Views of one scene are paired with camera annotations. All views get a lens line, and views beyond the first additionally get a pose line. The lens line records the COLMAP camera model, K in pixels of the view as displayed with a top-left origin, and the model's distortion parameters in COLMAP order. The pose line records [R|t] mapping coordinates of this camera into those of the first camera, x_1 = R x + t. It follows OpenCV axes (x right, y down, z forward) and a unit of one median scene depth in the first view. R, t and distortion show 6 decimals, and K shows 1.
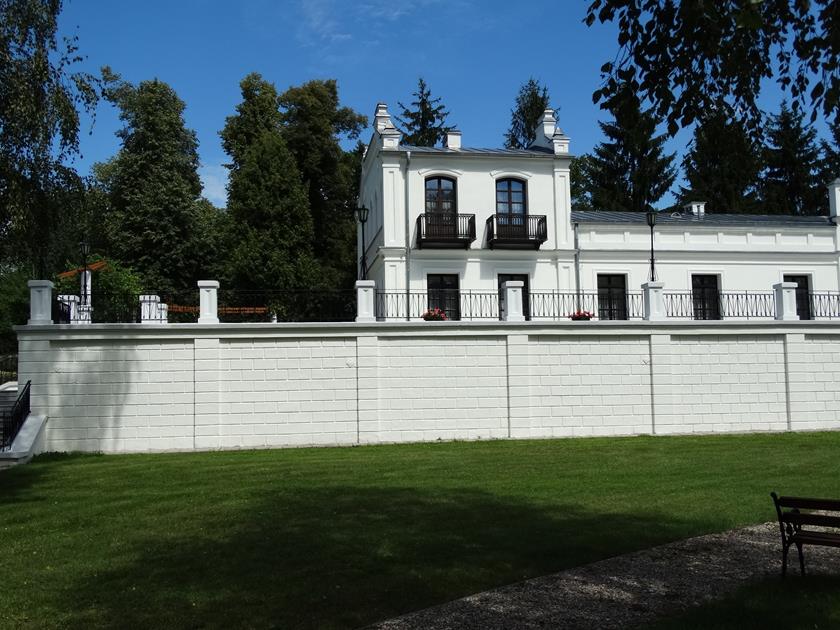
lens RADIAL K [[838.2, 0, 418.2], [0, 838.2, 316.8], [0, 0, 1]] dist [-0.129547, 0.000000]
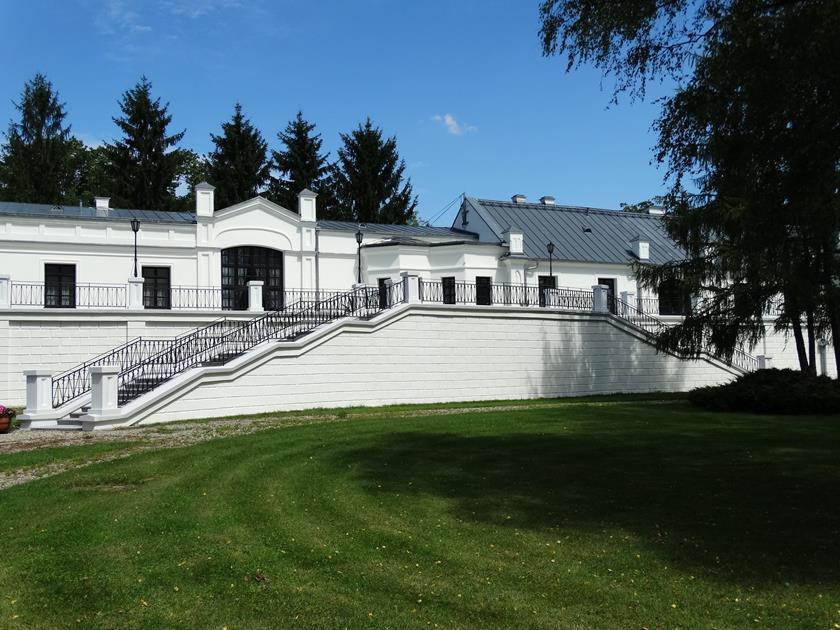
lens RADIAL K [[768.2, 0, 421.8], [0, 768.2, 313.0], [0, 0, 1]] dist [-0.055532, 0.000000]
pose [[0.964811, 0.029167, 0.261323, 0.305960], [-0.030848, 0.999521, 0.002331, -0.003447], [-0.261129, -0.010311, 0.965249, -0.034419]]
